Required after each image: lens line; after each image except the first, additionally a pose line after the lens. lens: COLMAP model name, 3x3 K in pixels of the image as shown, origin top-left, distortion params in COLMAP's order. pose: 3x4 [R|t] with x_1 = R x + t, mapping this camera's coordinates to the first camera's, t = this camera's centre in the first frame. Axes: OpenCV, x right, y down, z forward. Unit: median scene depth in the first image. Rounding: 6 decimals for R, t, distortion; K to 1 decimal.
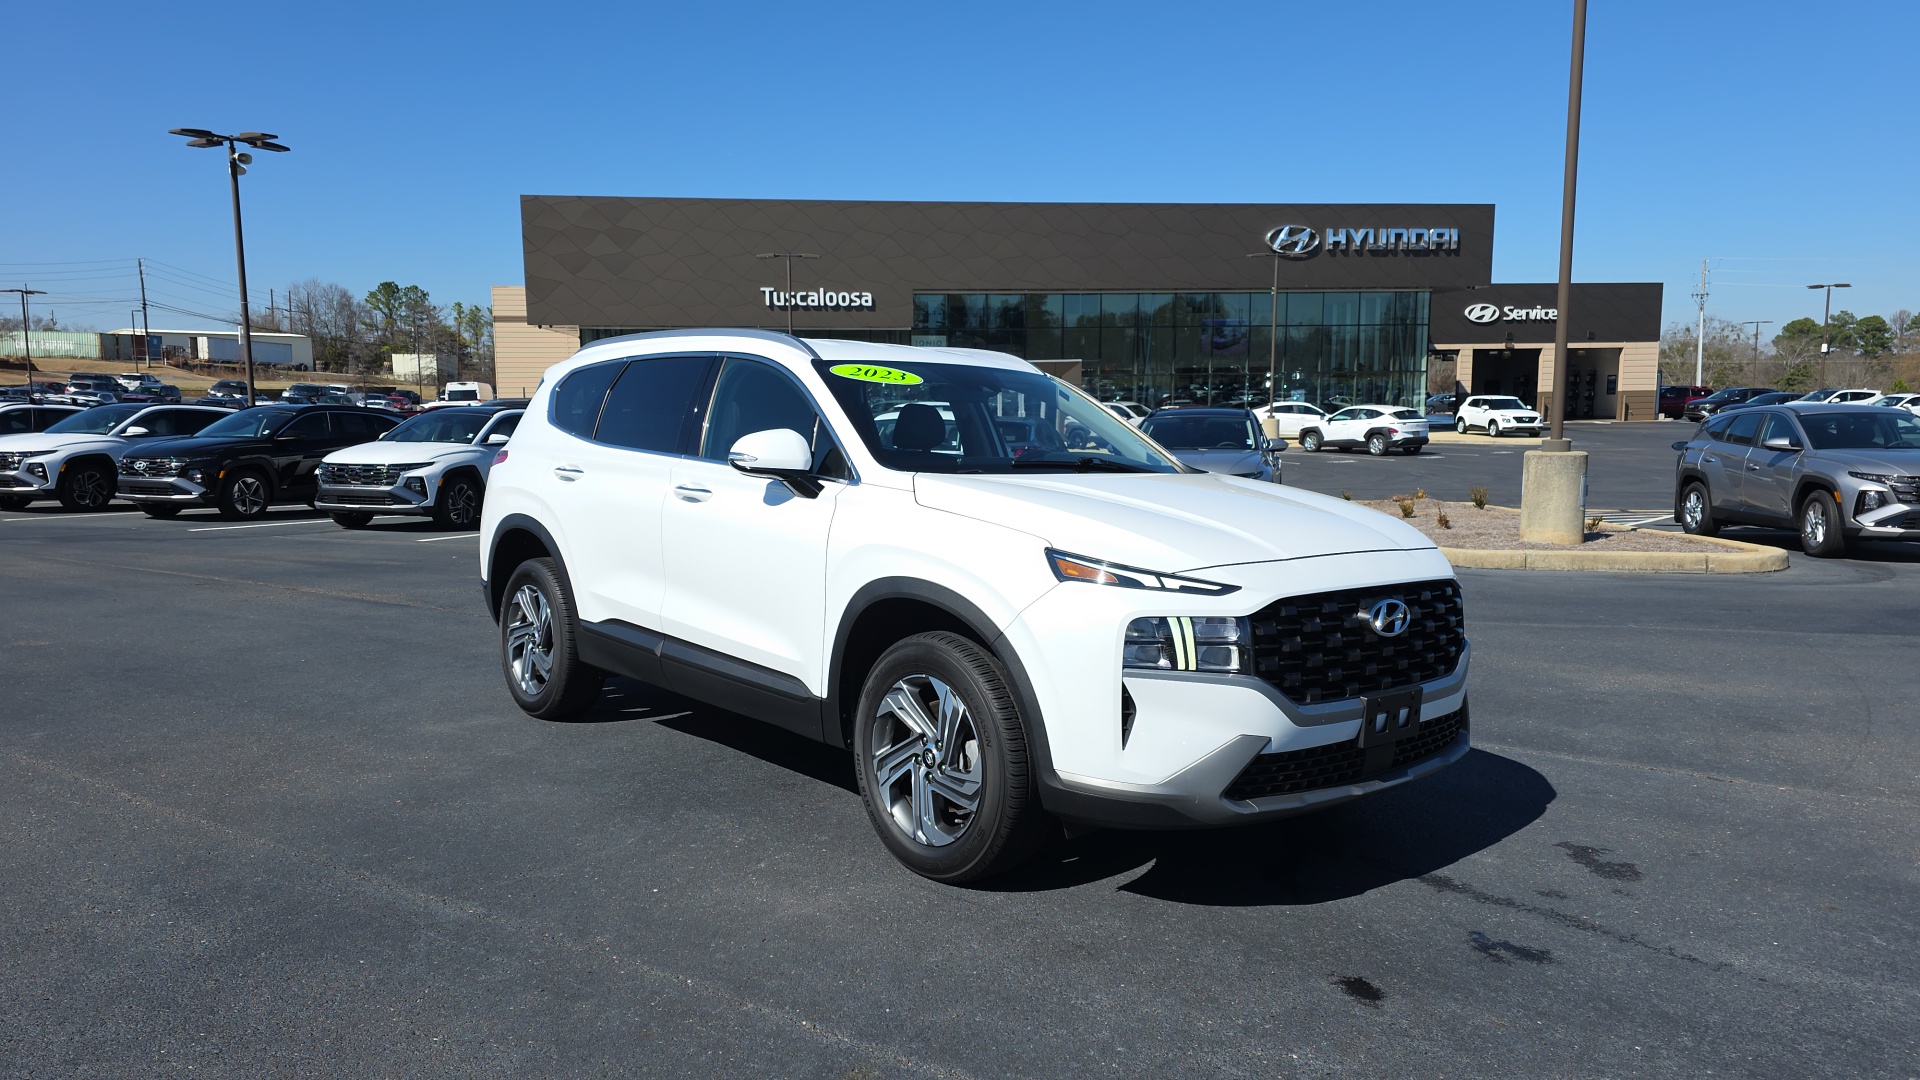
lens RADIAL K [[1298.5, 0, 952.8], [0, 1298.5, 537.5], [0, 0, 1]] dist [0.061810, -0.062504]
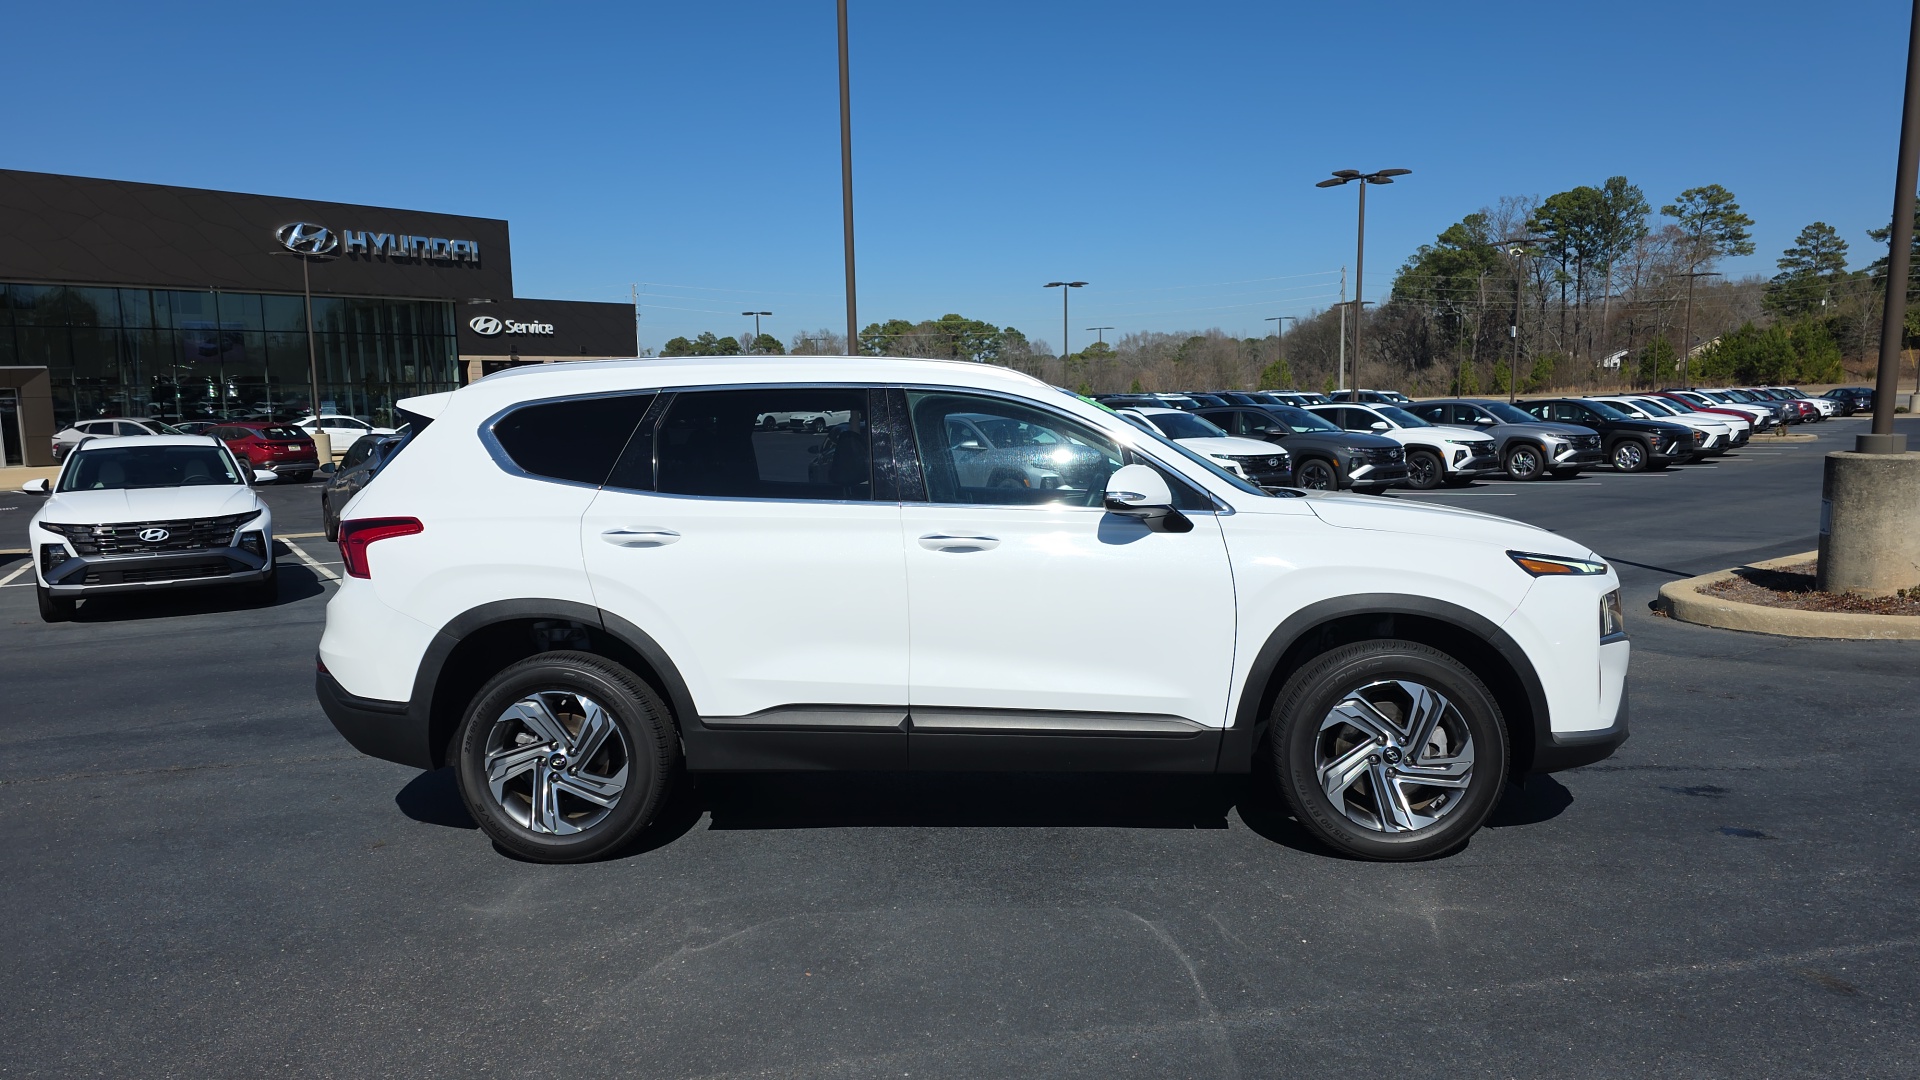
lens RADIAL K [[1298.5, 0, 918.6], [0, 1298.5, 553.9], [0, 0, 1]] dist [0.061810, -0.062504]
pose [[0.705666, -0.094506, 0.702213, -0.111439], [0.090302, 0.994979, 0.043162, -0.008712], [-0.702766, 0.032954, 0.710657, 0.051016]]
